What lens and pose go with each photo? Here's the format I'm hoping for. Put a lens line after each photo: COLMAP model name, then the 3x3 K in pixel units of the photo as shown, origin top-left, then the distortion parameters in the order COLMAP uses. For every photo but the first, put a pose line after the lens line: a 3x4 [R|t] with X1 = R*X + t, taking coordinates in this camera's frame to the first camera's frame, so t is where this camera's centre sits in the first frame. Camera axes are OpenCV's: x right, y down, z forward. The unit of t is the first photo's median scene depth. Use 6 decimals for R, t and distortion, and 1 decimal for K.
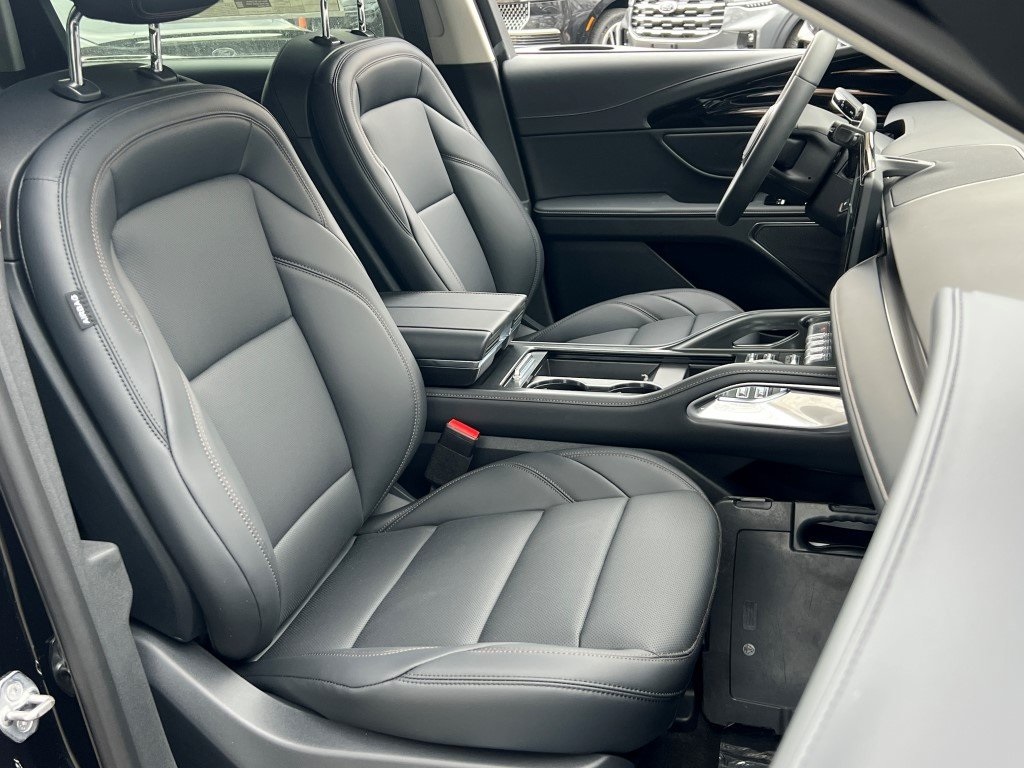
lens RADIAL K [[1167.3, 0, 512.0], [0, 1167.3, 384.0], [0, 0, 1]] dist [-0.011280, 0.002481]
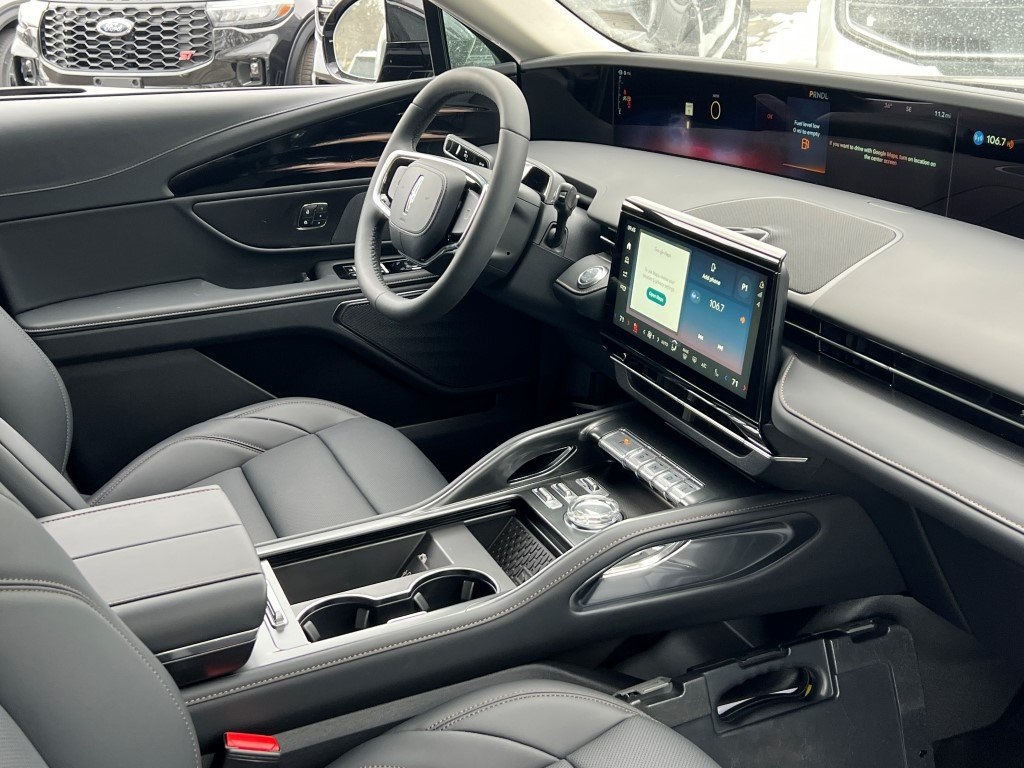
lens RADIAL K [[1167.3, 0, 512.0], [0, 1167.3, 384.0], [0, 0, 1]] dist [-0.011280, 0.002481]
pose [[0.752448, -0.204996, 0.625938, -0.206170], [0.199529, 0.976622, 0.079990, -0.120659], [-0.627702, 0.064705, 0.775760, 0.304549]]
